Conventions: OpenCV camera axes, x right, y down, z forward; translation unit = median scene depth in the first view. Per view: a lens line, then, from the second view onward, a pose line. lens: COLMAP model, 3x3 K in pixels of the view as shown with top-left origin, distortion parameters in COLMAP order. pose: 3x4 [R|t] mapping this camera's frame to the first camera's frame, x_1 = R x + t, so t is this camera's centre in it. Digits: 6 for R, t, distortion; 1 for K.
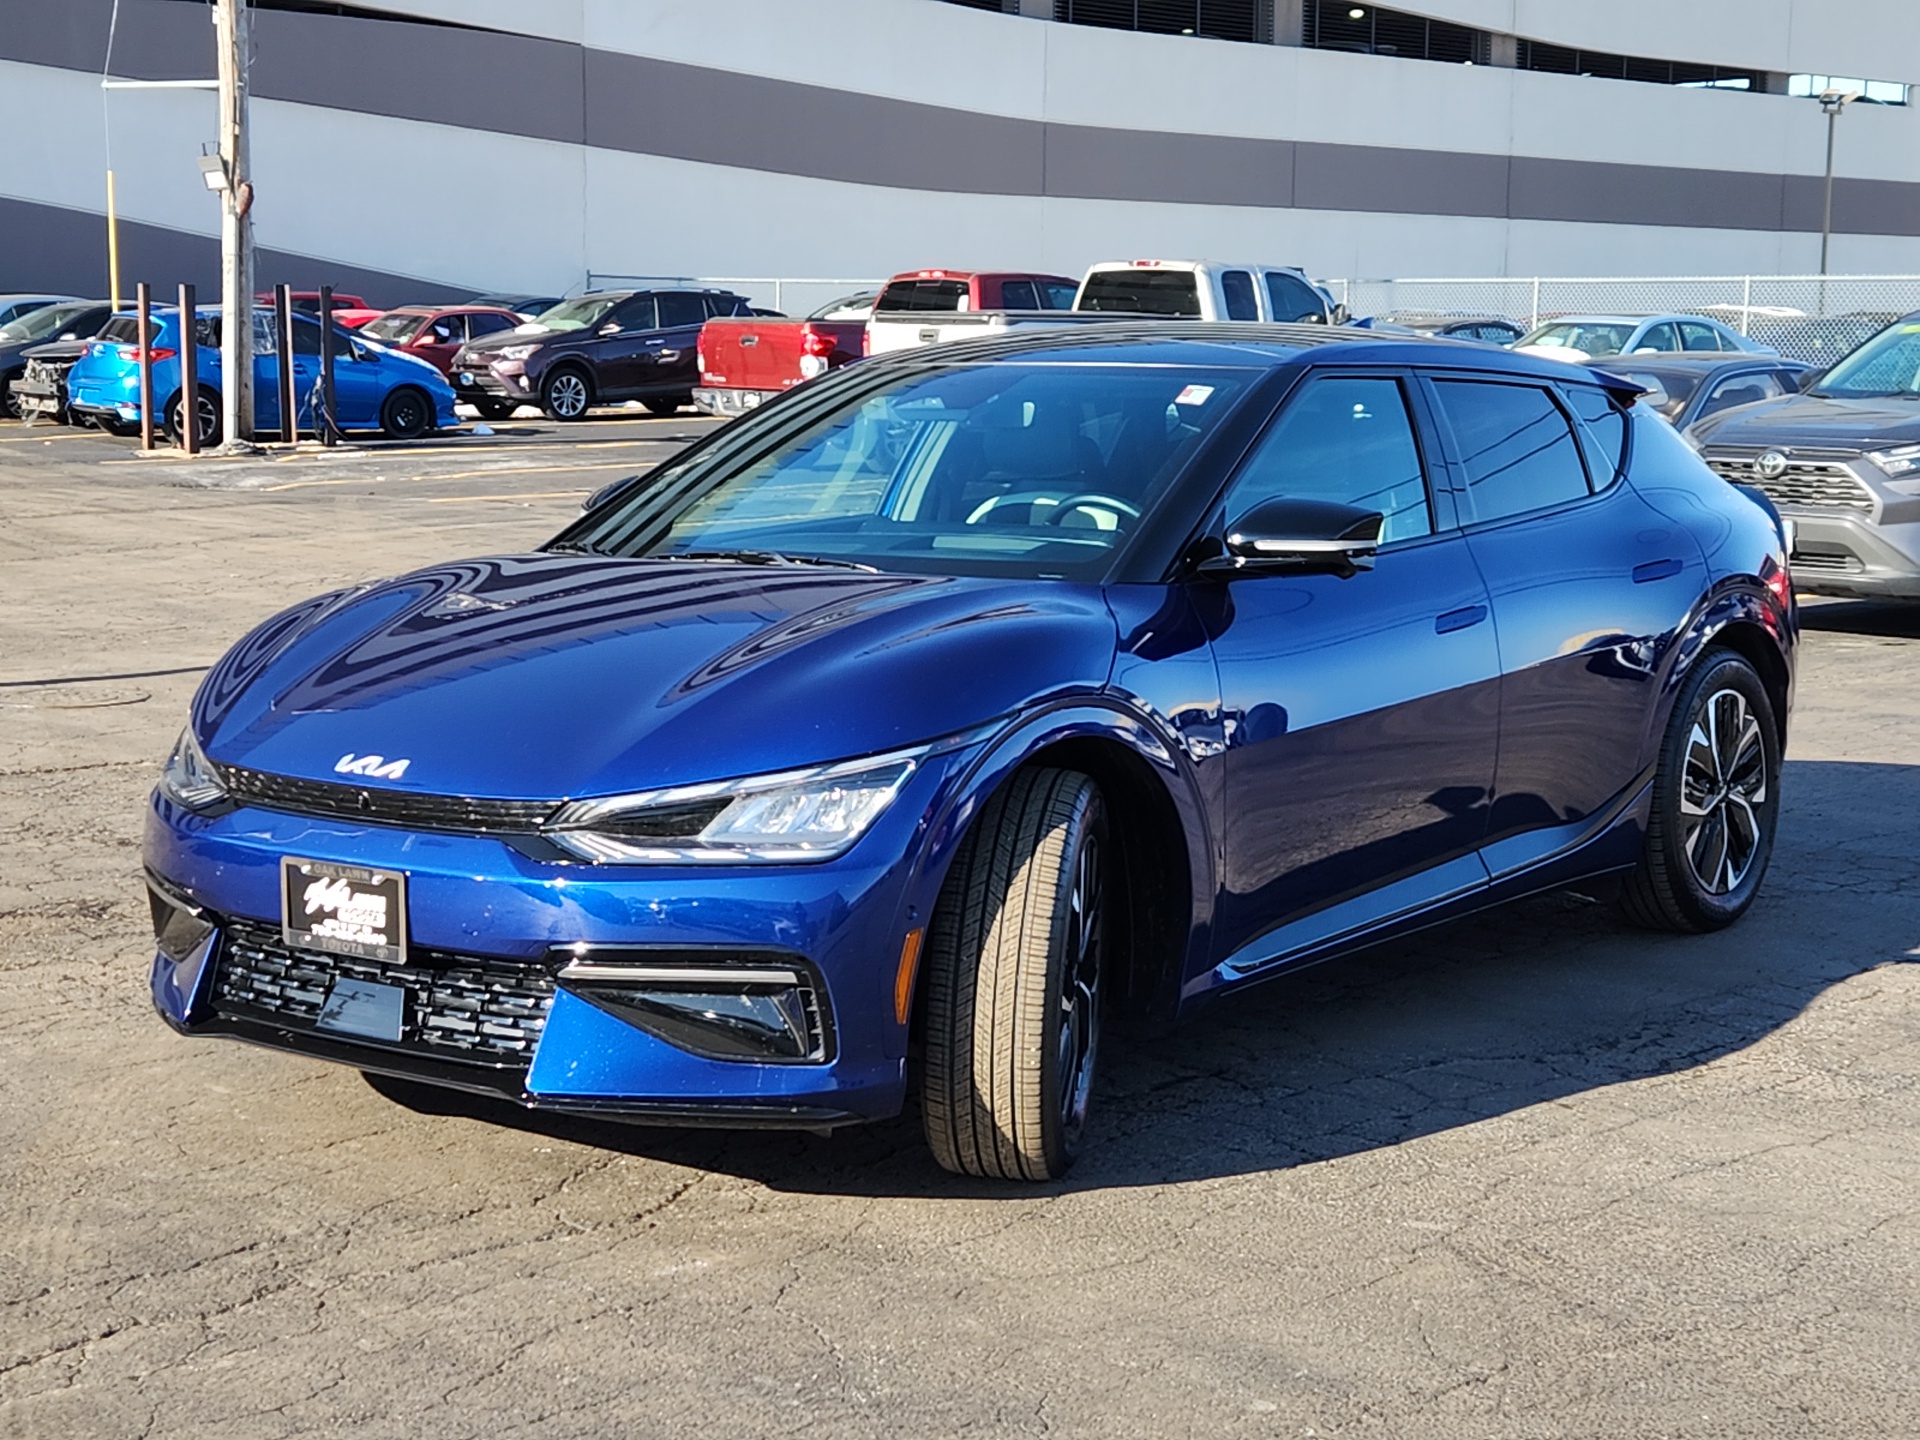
lens RADIAL K [[2886.8, 0, 960.0], [0, 2886.8, 720.0], [0, 0, 1]] dist [0.192942, -0.540650]
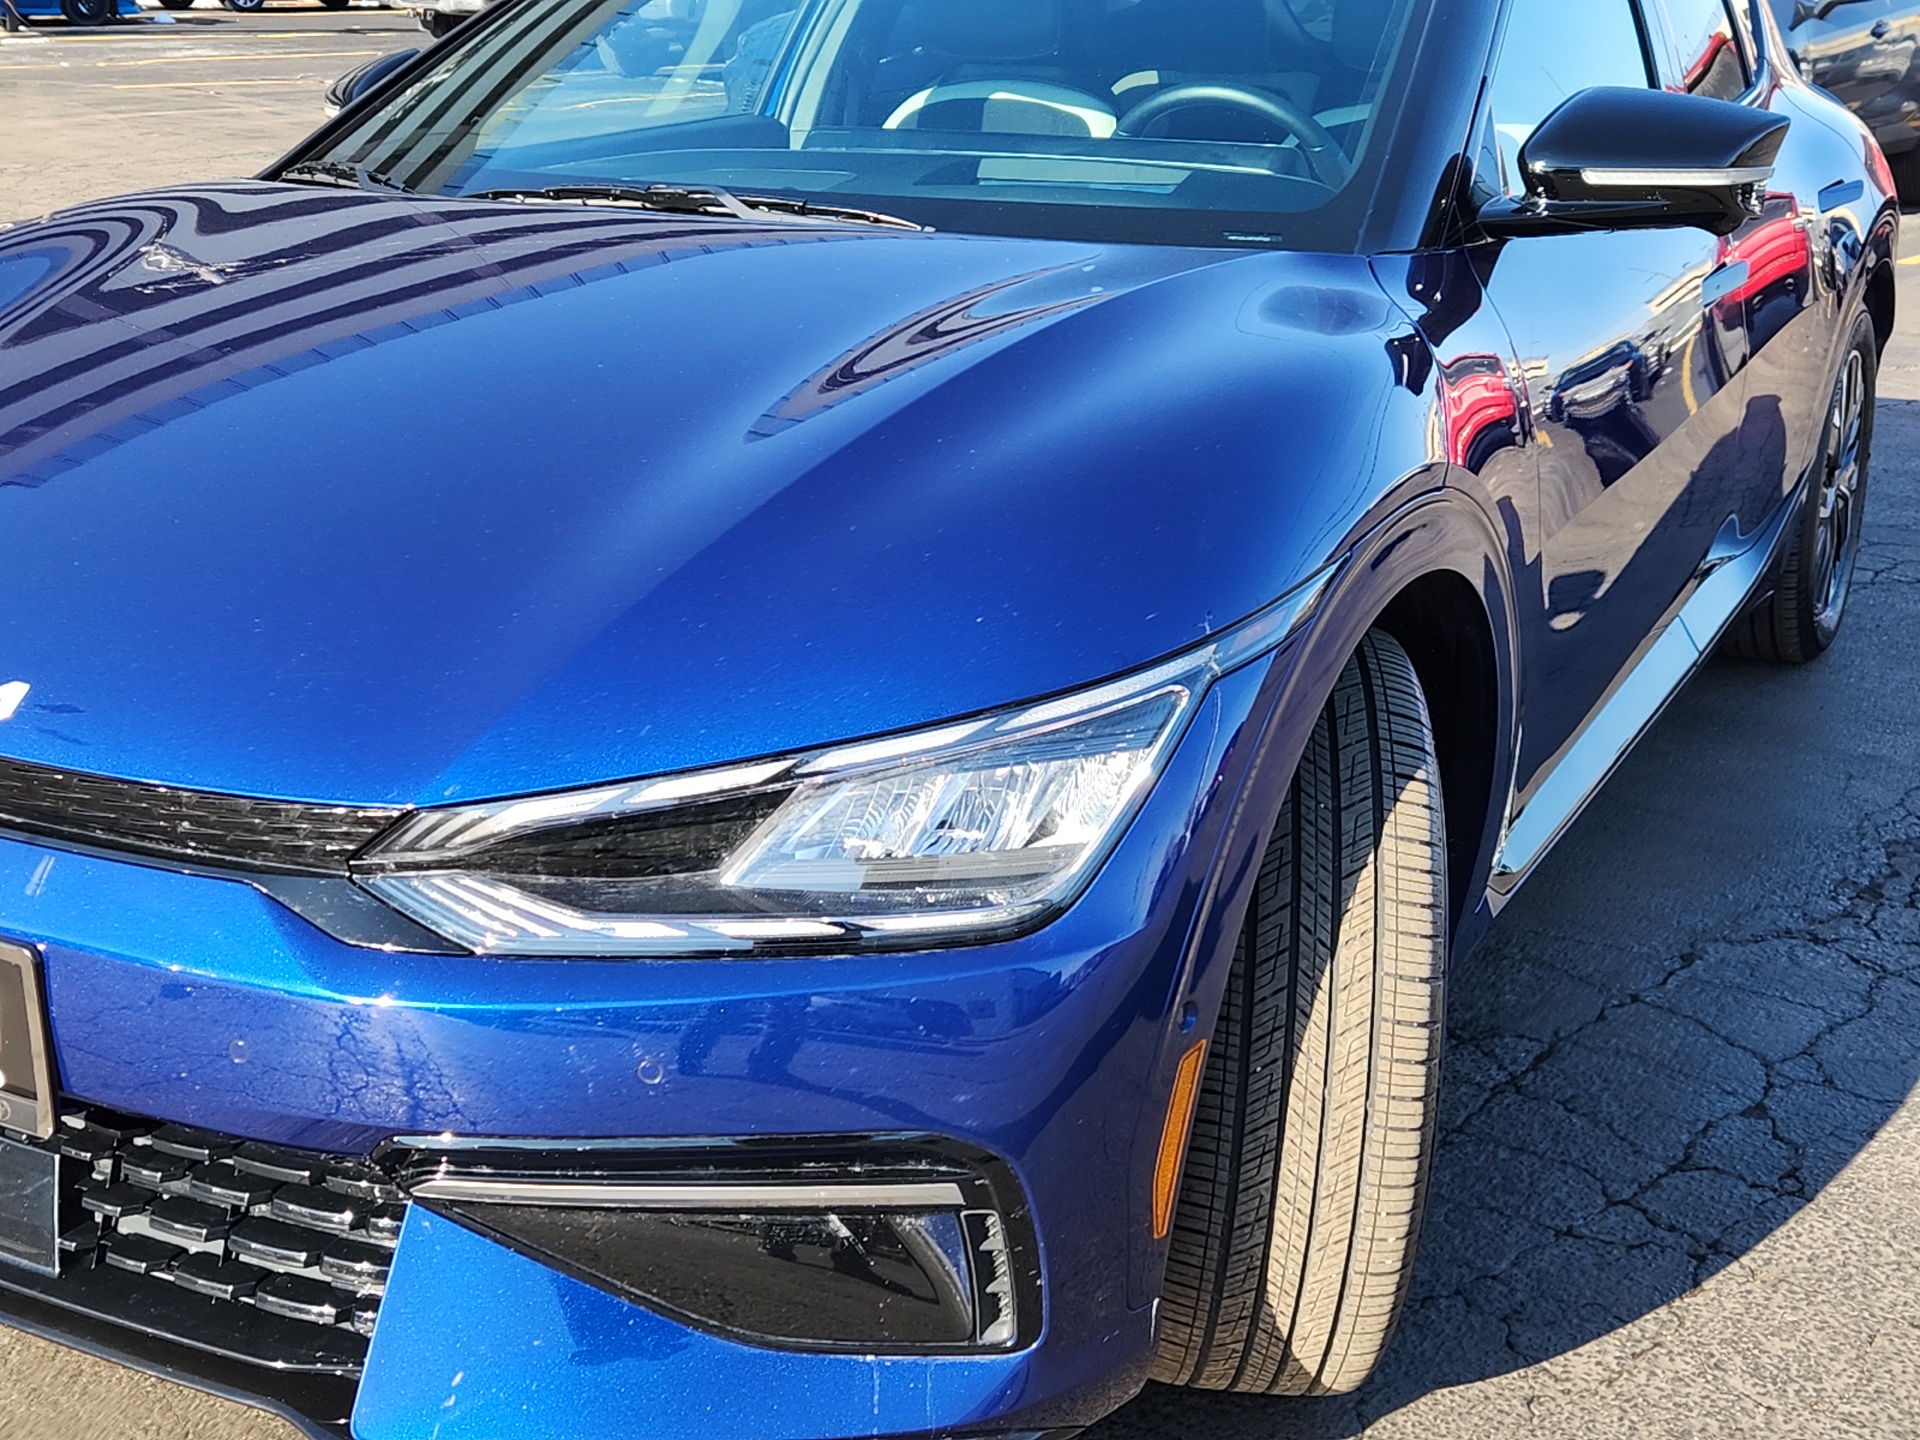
lens RADIAL K [[2324.0, 0, 1004.5], [0, 2324.0, 740.6], [0, 0, 1]] dist [0.082554, -0.092695]
pose [[0.986086, -0.035292, 0.162447, -0.101958], [0.003525, 0.981423, 0.191822, -0.047202], [-0.166199, -0.188580, 0.967892, 0.633161]]
